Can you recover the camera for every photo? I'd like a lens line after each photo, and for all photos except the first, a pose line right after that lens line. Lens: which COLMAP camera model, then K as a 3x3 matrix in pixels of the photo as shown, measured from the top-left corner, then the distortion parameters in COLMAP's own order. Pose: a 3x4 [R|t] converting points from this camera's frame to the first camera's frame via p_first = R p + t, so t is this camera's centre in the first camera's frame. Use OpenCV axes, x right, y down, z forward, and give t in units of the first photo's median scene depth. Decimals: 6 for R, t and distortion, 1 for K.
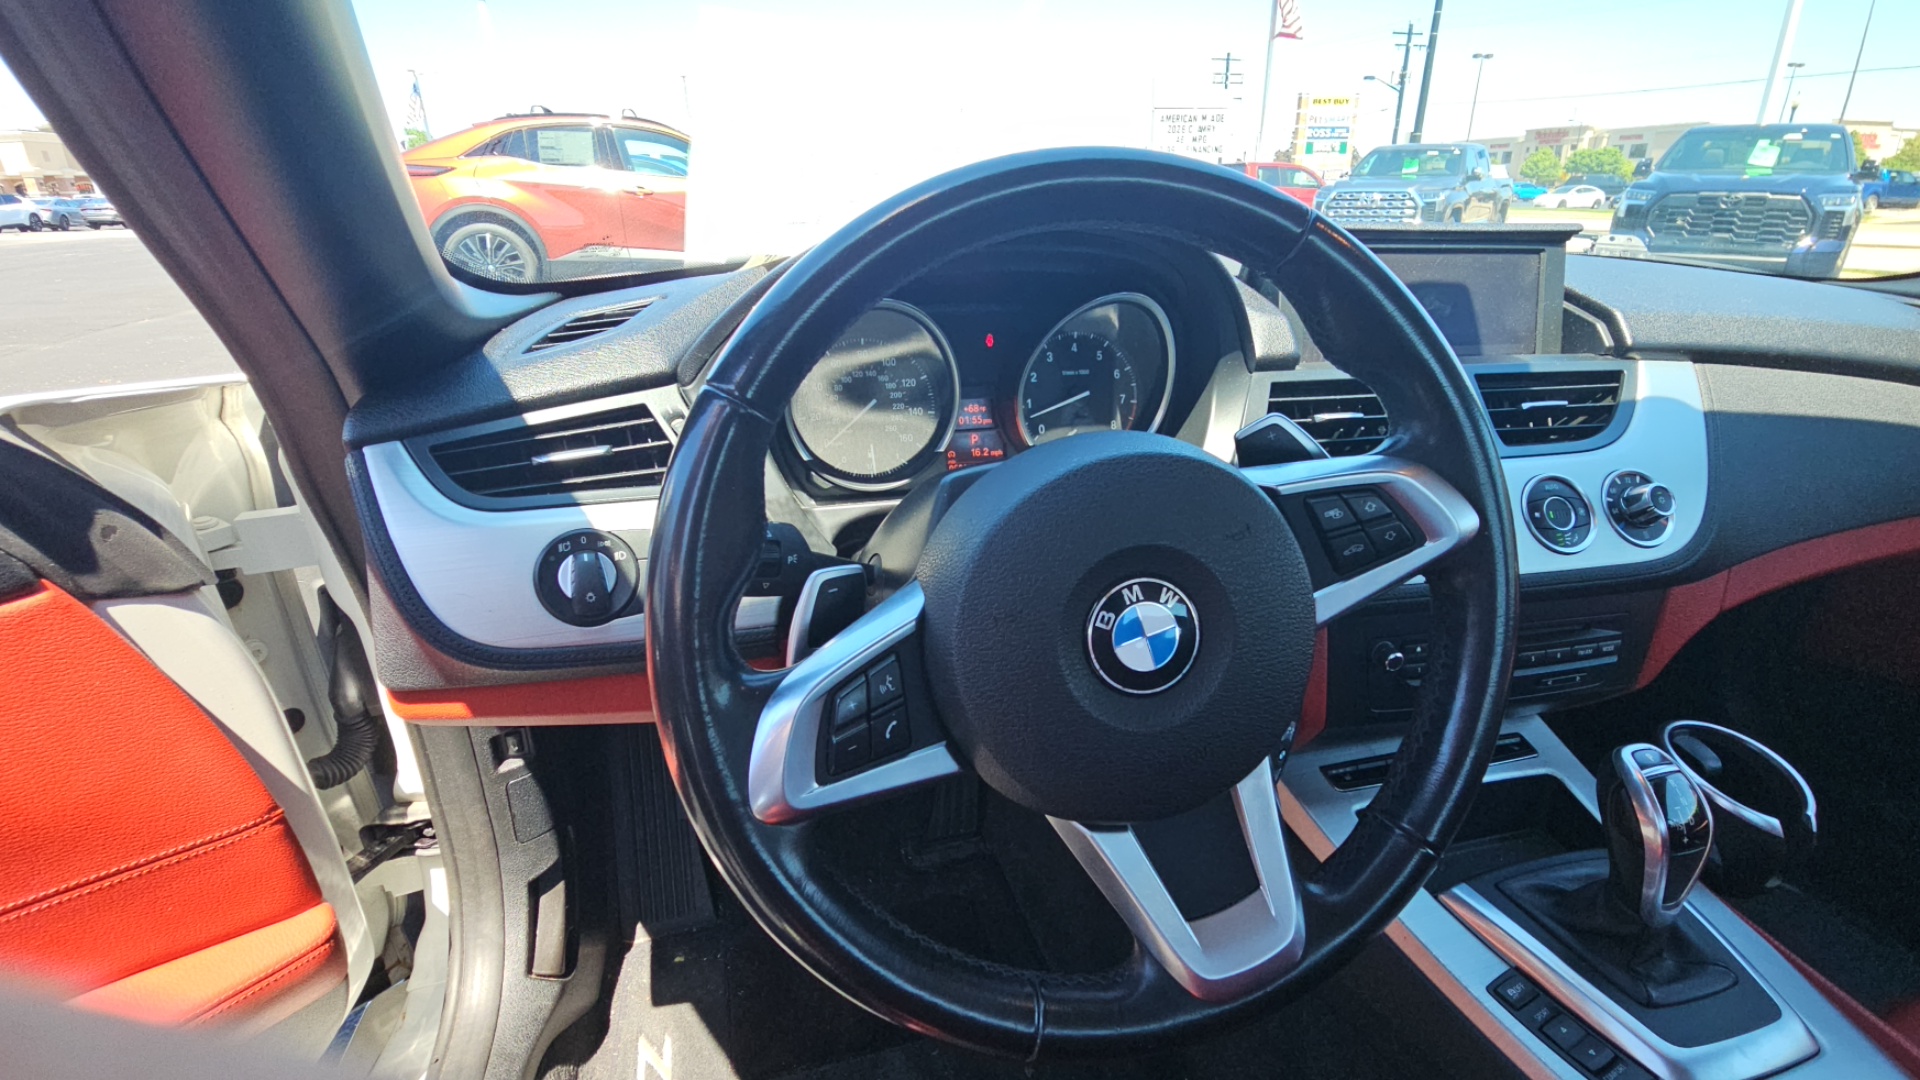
lens RADIAL K [[860.3, 0, 979.5], [0, 860.3, 546.2], [0, 0, 1]] dist [0.004592, -0.000063]
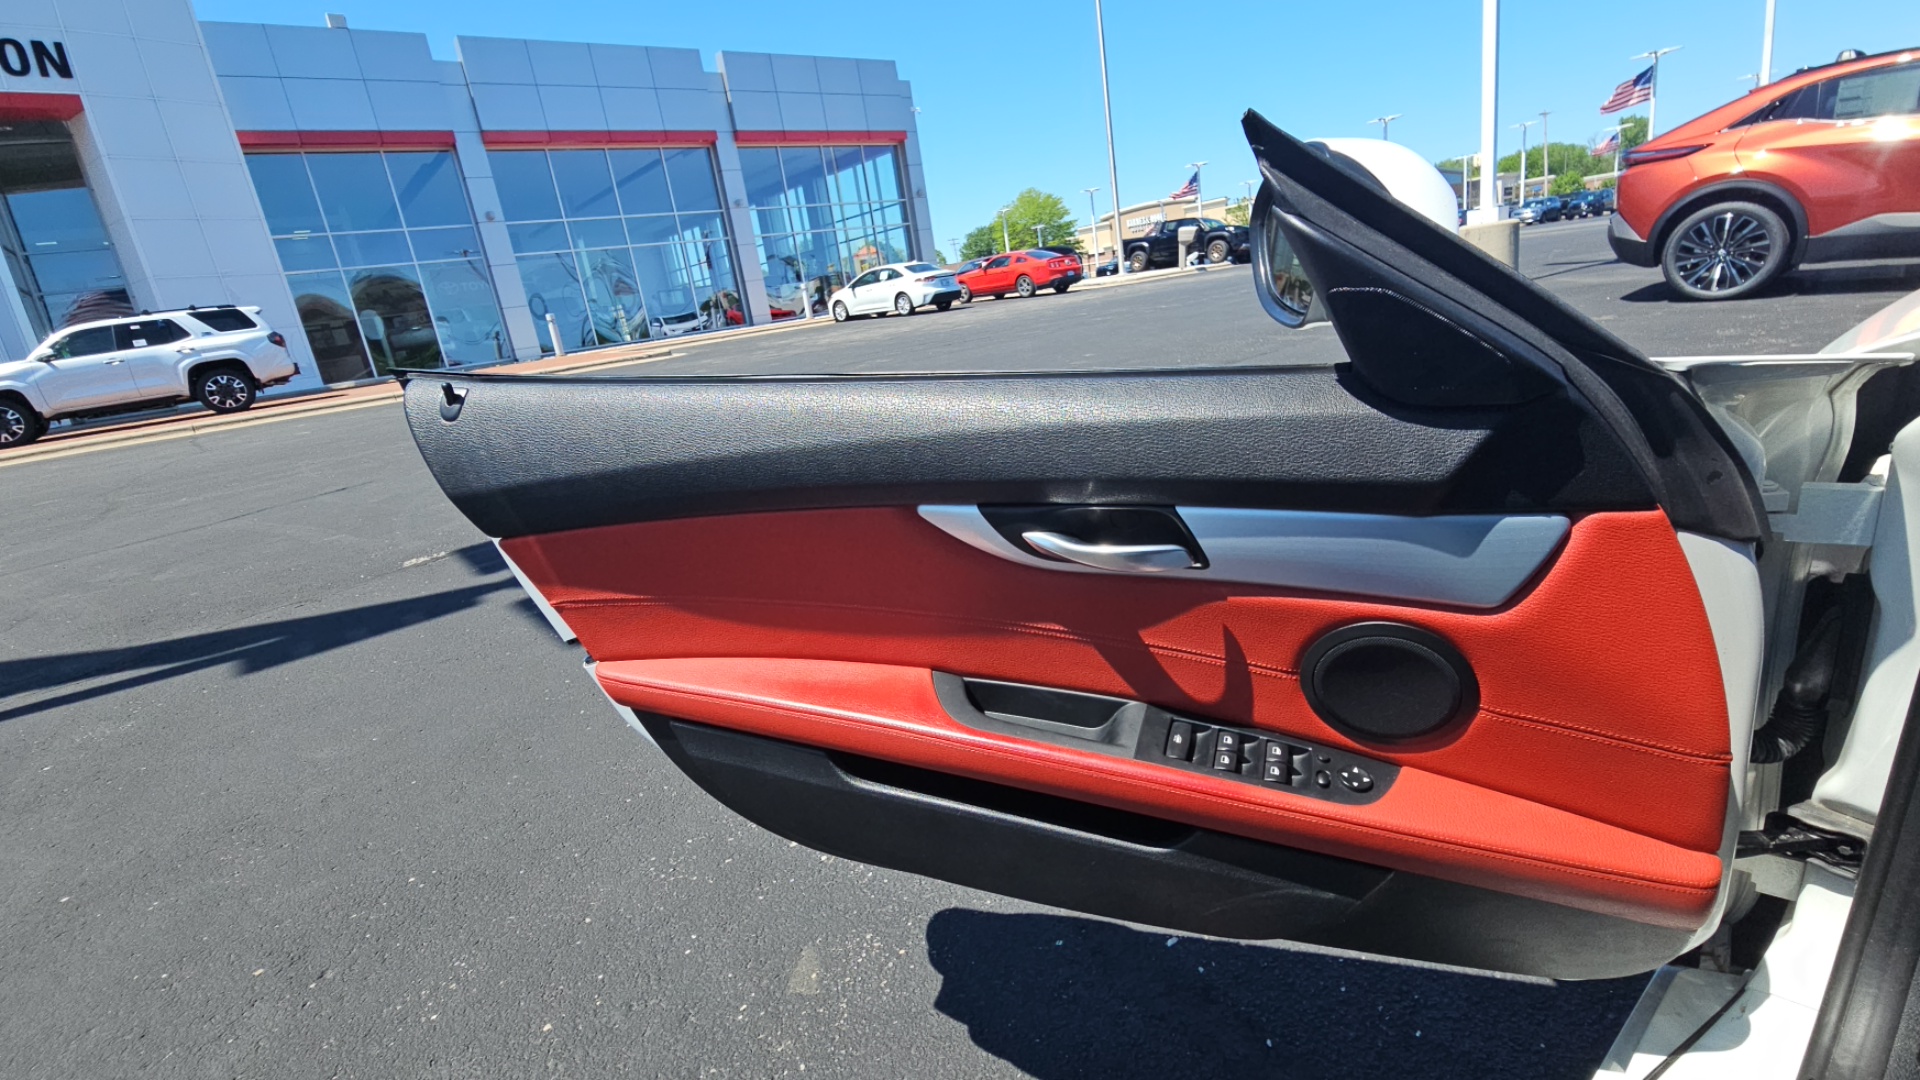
lens RADIAL K [[861.9, 0, 973.6], [0, 861.9, 532.2], [0, 0, 1]] dist [0.014190, -0.010734]
pose [[0.404046, 0.204069, -0.891685, -0.306381], [-0.214393, 0.968772, 0.124564, 0.102071], [0.889259, 0.140842, 0.435180, -0.324879]]
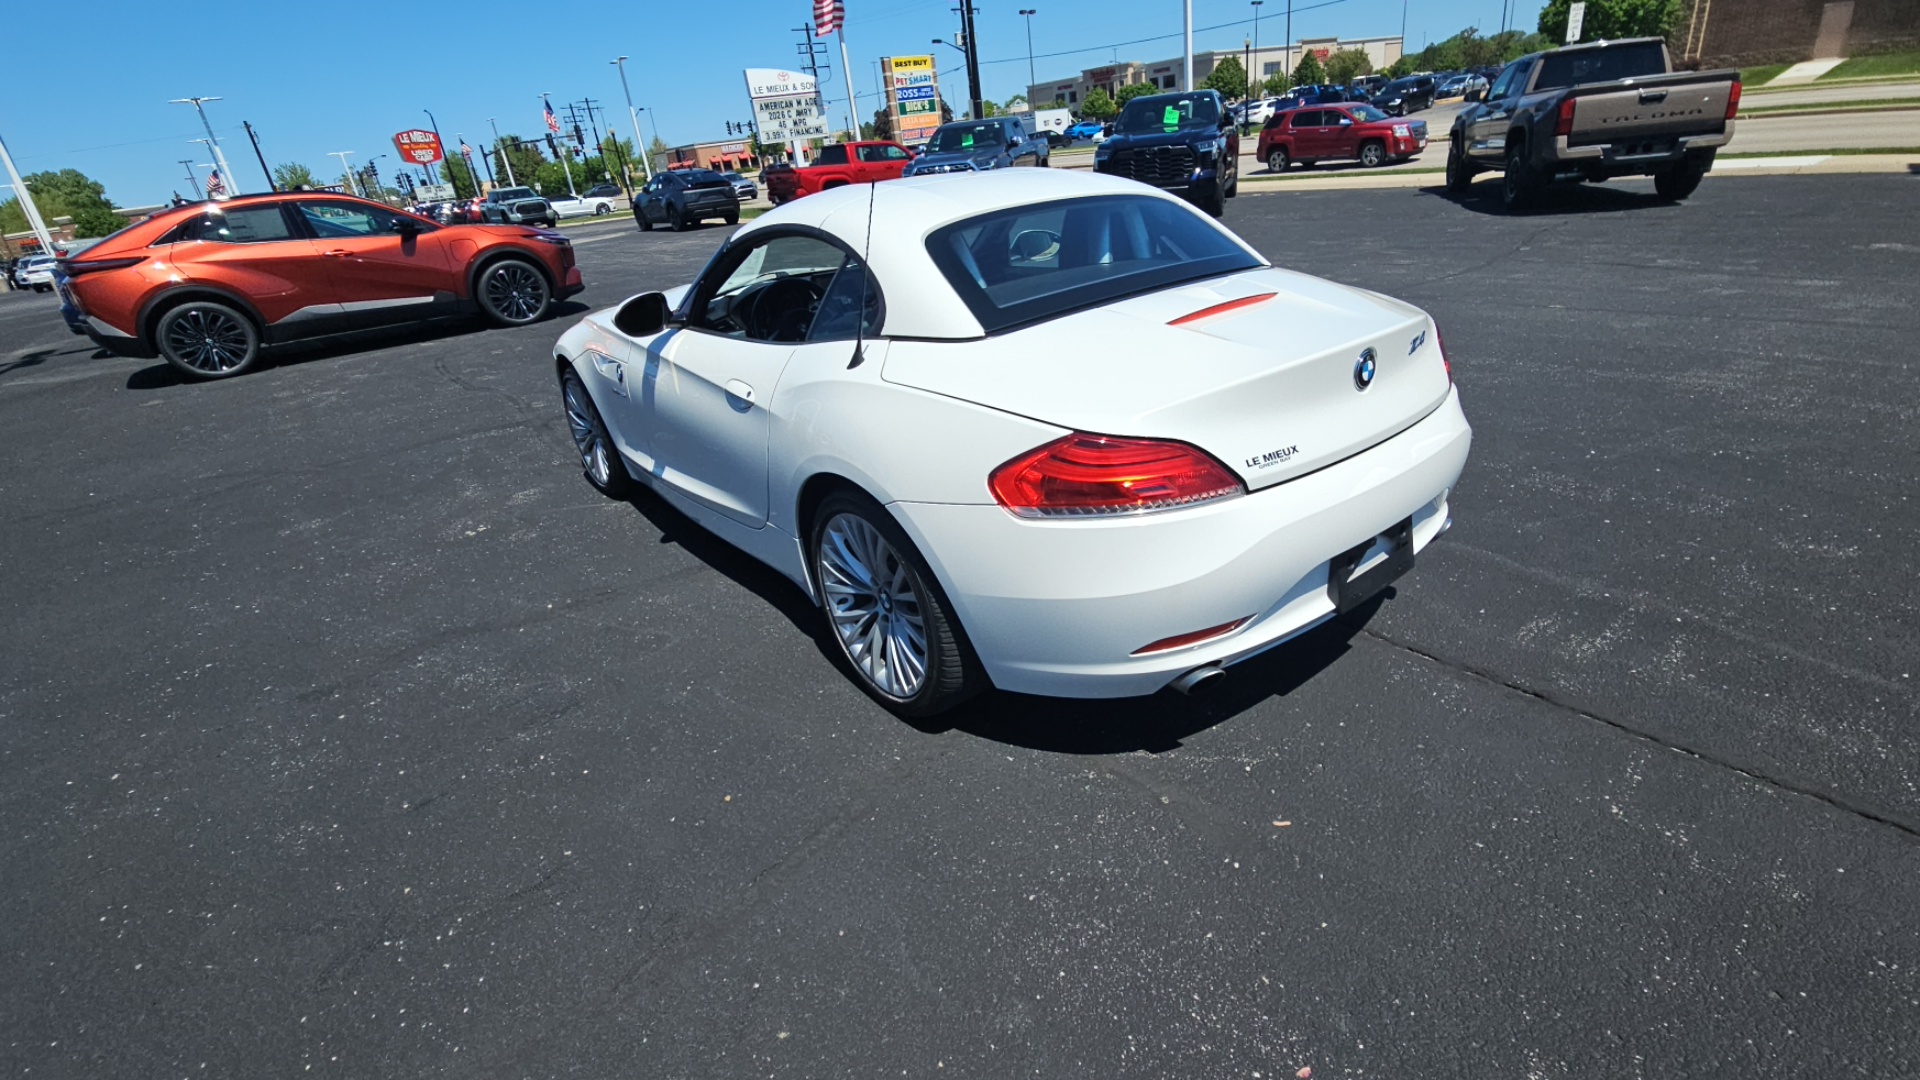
lens RADIAL K [[865.5, 0, 982.4], [0, 865.5, 539.3], [0, 0, 1]] dist [0.002933, 0.000200]
pose [[0.913003, -0.251491, 0.321214, -0.859154], [0.243294, 0.967696, 0.066120, 1.111014], [-0.327466, 0.017782, 0.944696, -4.480939]]
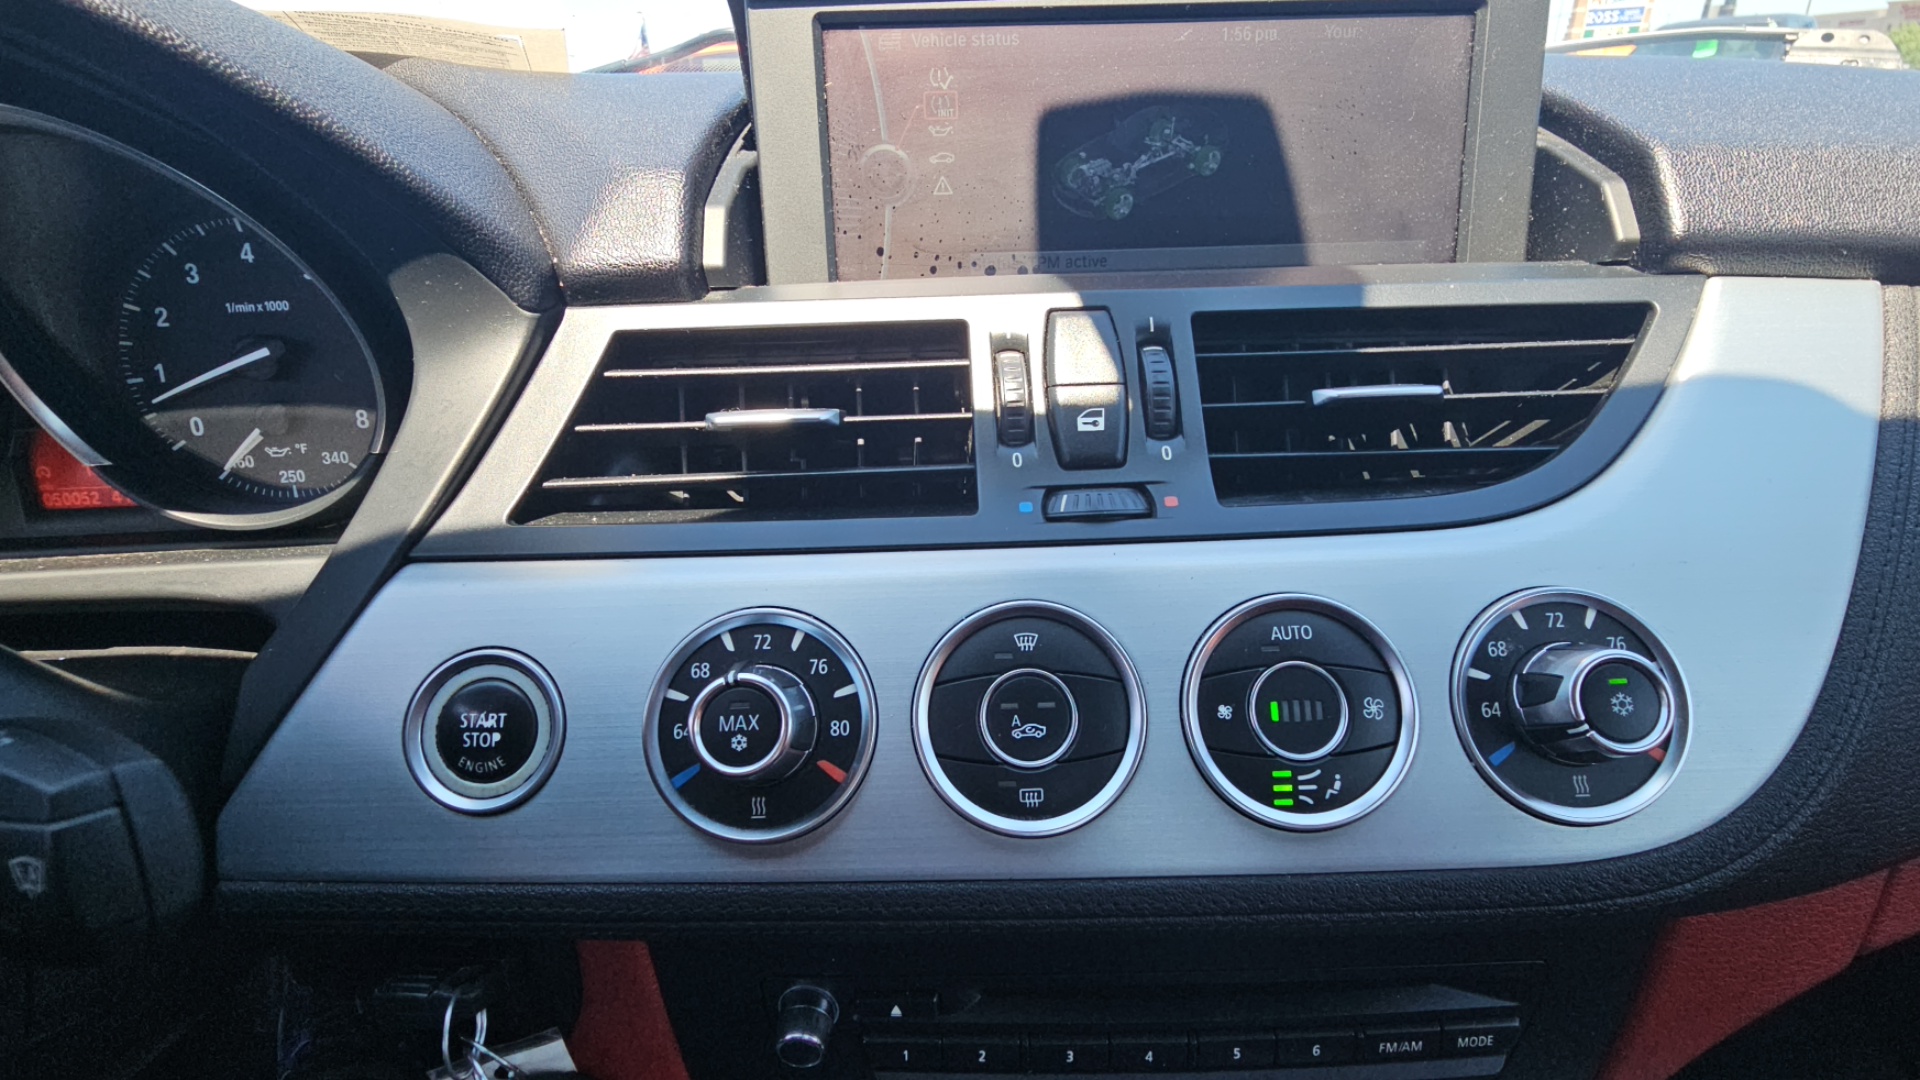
lens RADIAL K [[861.6, 0, 979.4], [0, 861.6, 545.5], [0, 0, 1]] dist [0.003518, -0.001375]
pose [[0.975111, 0.060188, -0.213392, 0.603307], [-0.044096, 0.995868, 0.079389, -0.126468], [0.217288, -0.068004, 0.973736, 0.614343]]
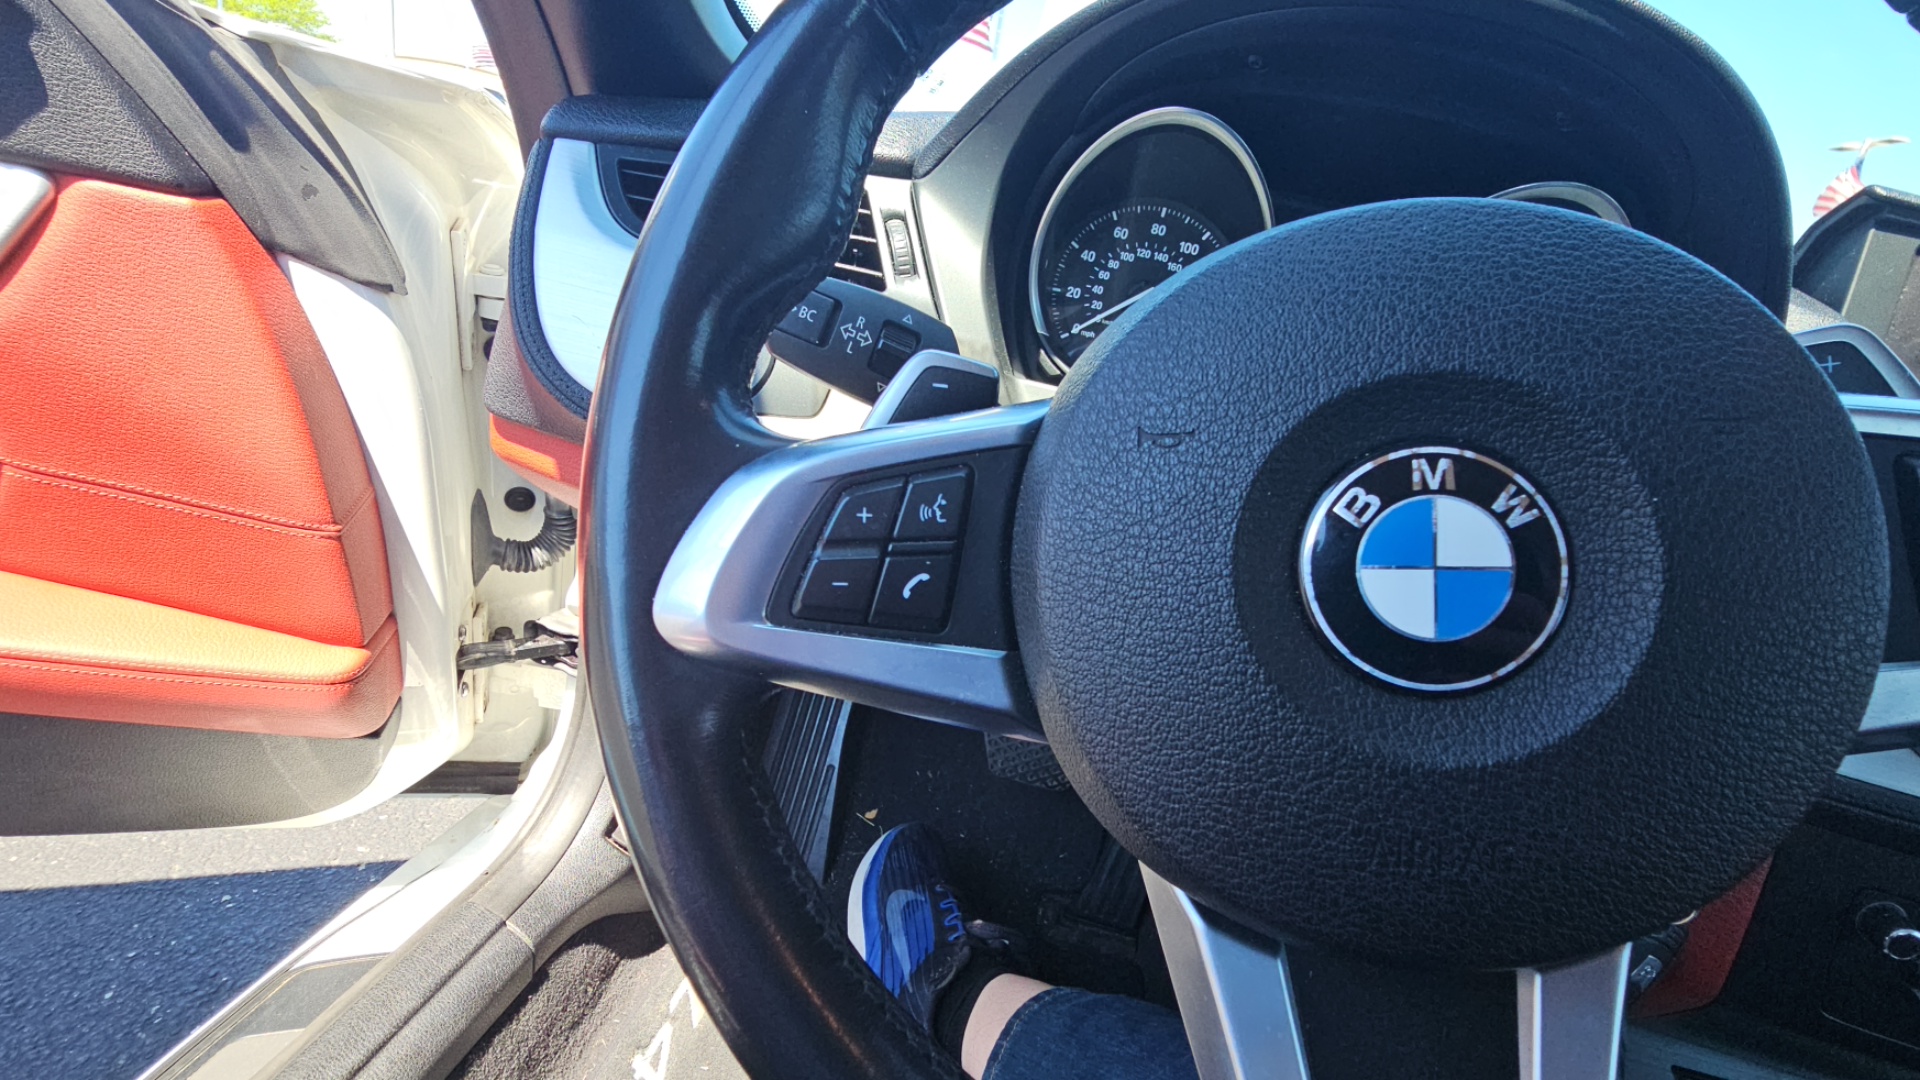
lens RADIAL K [[865.0, 0, 978.3], [0, 865.0, 543.8], [0, 0, 1]] dist [0.011188, -0.010978]
pose [[0.883724, 0.310525, -0.350153, 0.072401], [-0.339154, 0.940475, -0.021925, 0.101772], [0.322502, 0.138131, 0.936436, 0.252341]]
